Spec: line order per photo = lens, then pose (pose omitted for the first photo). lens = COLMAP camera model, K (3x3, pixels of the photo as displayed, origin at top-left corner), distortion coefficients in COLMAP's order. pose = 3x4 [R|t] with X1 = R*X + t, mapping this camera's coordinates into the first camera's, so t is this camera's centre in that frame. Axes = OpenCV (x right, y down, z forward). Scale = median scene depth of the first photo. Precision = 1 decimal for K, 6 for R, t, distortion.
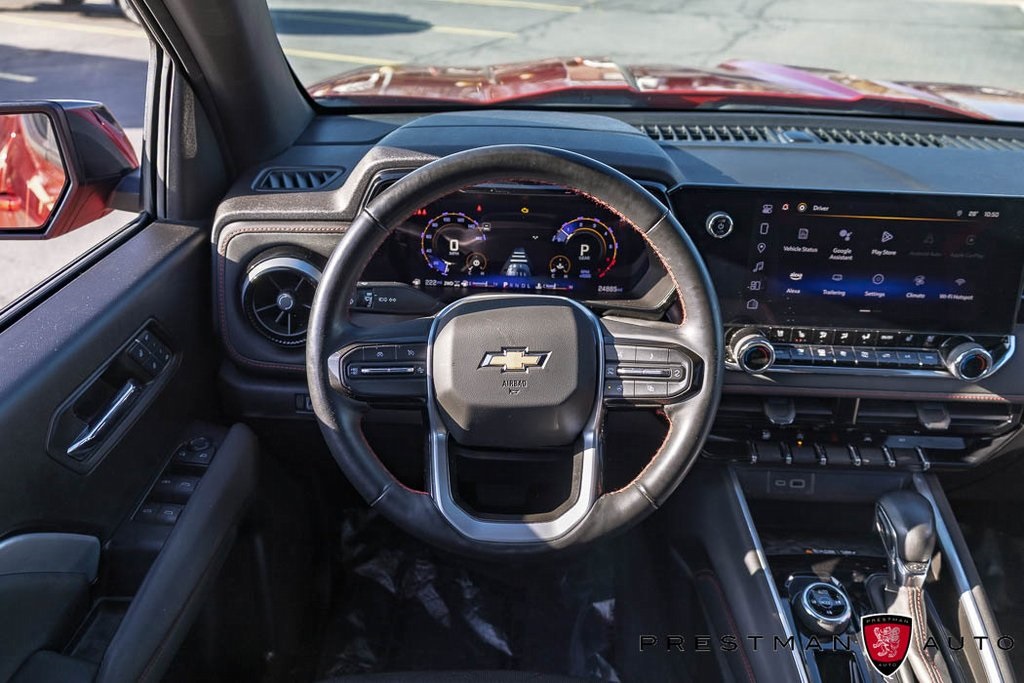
lens RADIAL K [[769.3, 0, 520.0], [0, 769.3, 338.8], [0, 0, 1]] dist [-0.035110, 0.029877]
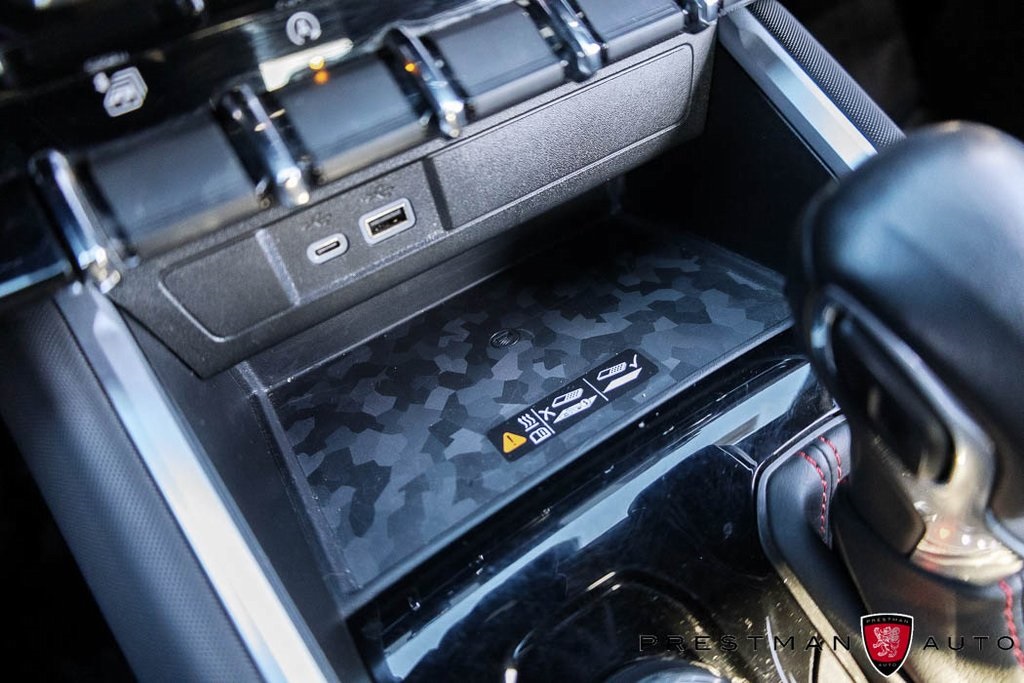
lens RADIAL K [[666.8, 0, 508.4], [0, 666.8, 331.2], [0, 0, 1]] dist [0.011824, 0.001834]
pose [[0.821199, -0.490547, 0.291540, 0.346758], [0.273569, 0.786792, 0.553280, 0.117040], [-0.500791, -0.374597, 0.780311, 0.877875]]
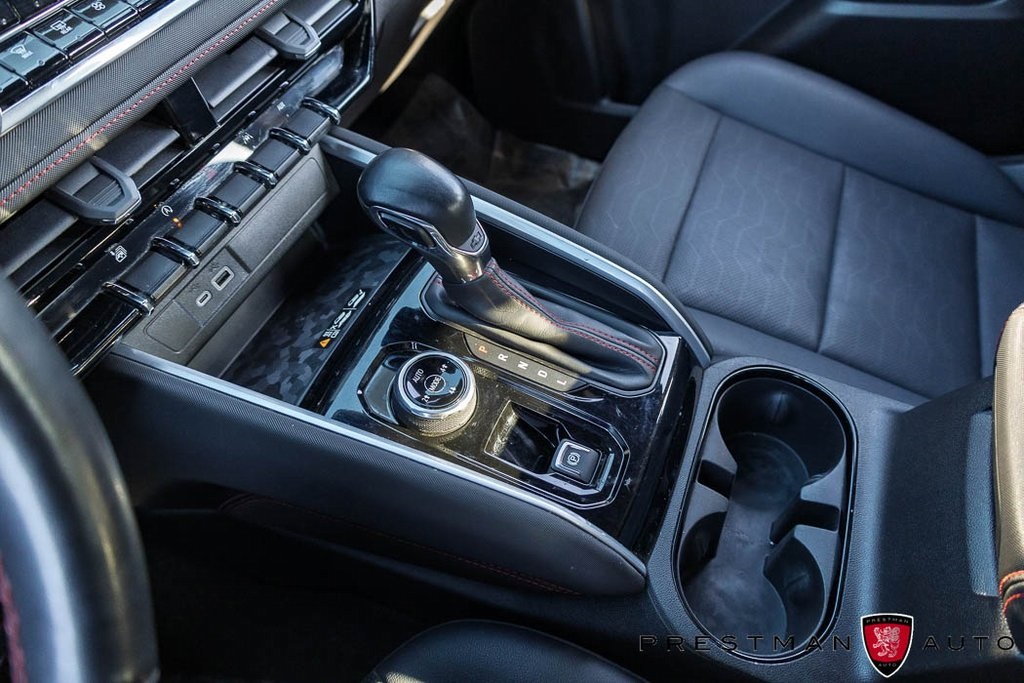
lens RADIAL K [[666.8, 0, 505.7], [0, 666.8, 334.8], [0, 0, 1]] dist [0.011824, 0.001834]
pose [[0.363973, -0.747950, 0.555063, 0.145416], [0.495888, 0.660068, 0.564275, 0.044703], [-0.788428, 0.069869, 0.611146, 0.590084]]
